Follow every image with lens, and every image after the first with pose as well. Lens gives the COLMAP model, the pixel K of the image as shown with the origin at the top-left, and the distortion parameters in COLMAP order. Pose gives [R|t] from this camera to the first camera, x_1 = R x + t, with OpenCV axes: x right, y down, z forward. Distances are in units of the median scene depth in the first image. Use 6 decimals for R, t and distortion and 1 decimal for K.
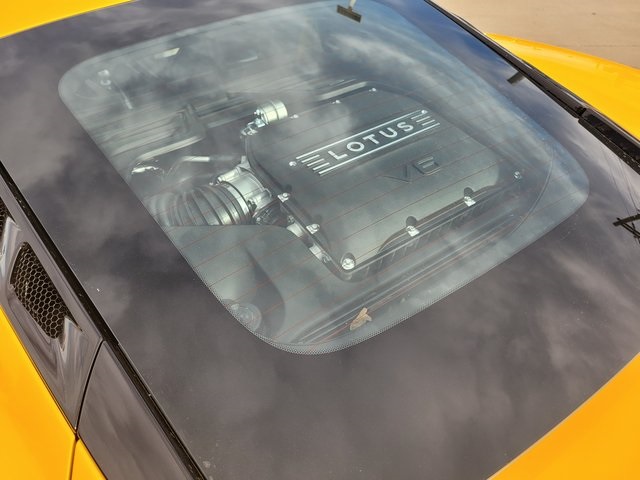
lens RADIAL K [[494.7, 0, 321.4], [0, 494.7, 239.7], [0, 0, 1]] dist [0.035521, -0.013262]
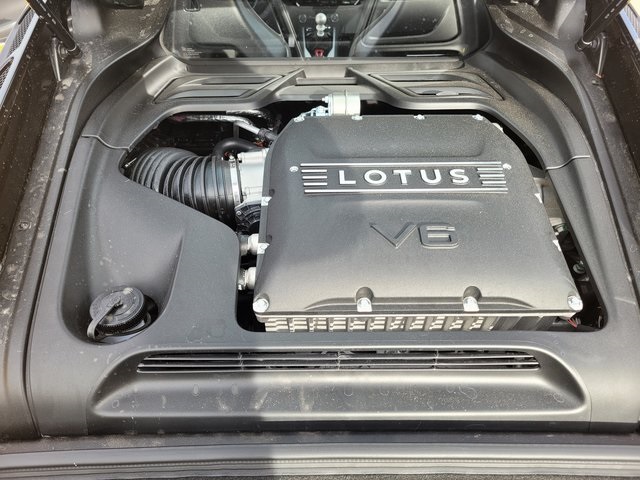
lens RADIAL K [[494.7, 0, 317.8], [0, 494.7, 241.4], [0, 0, 1]] dist [0.035521, -0.013262]
pose [[0.818629, 0.416650, -0.395284, 0.343543], [-0.388446, 0.908634, 0.153280, -0.175311], [0.423033, 0.028067, 0.905680, 0.231858]]
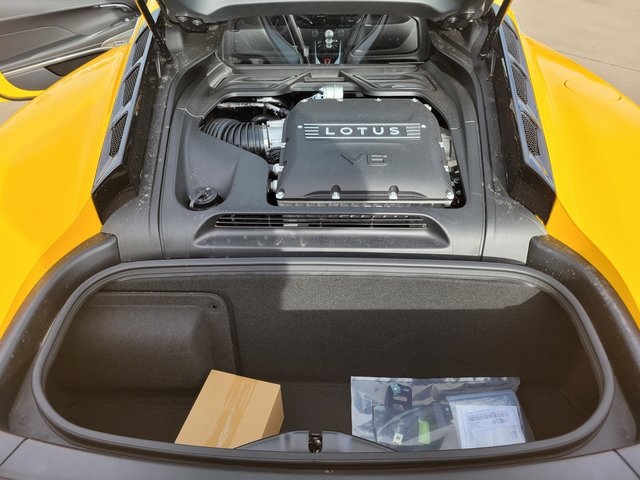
lens RADIAL K [[494.7, 0, 317.8], [0, 494.7, 237.0], [0, 0, 1]] dist [0.035521, -0.013262]
pose [[0.799773, 0.417996, -0.430861, 0.715753], [-0.396110, 0.906773, 0.144430, -0.084008], [0.451064, 0.055158, 0.890785, -0.262370]]
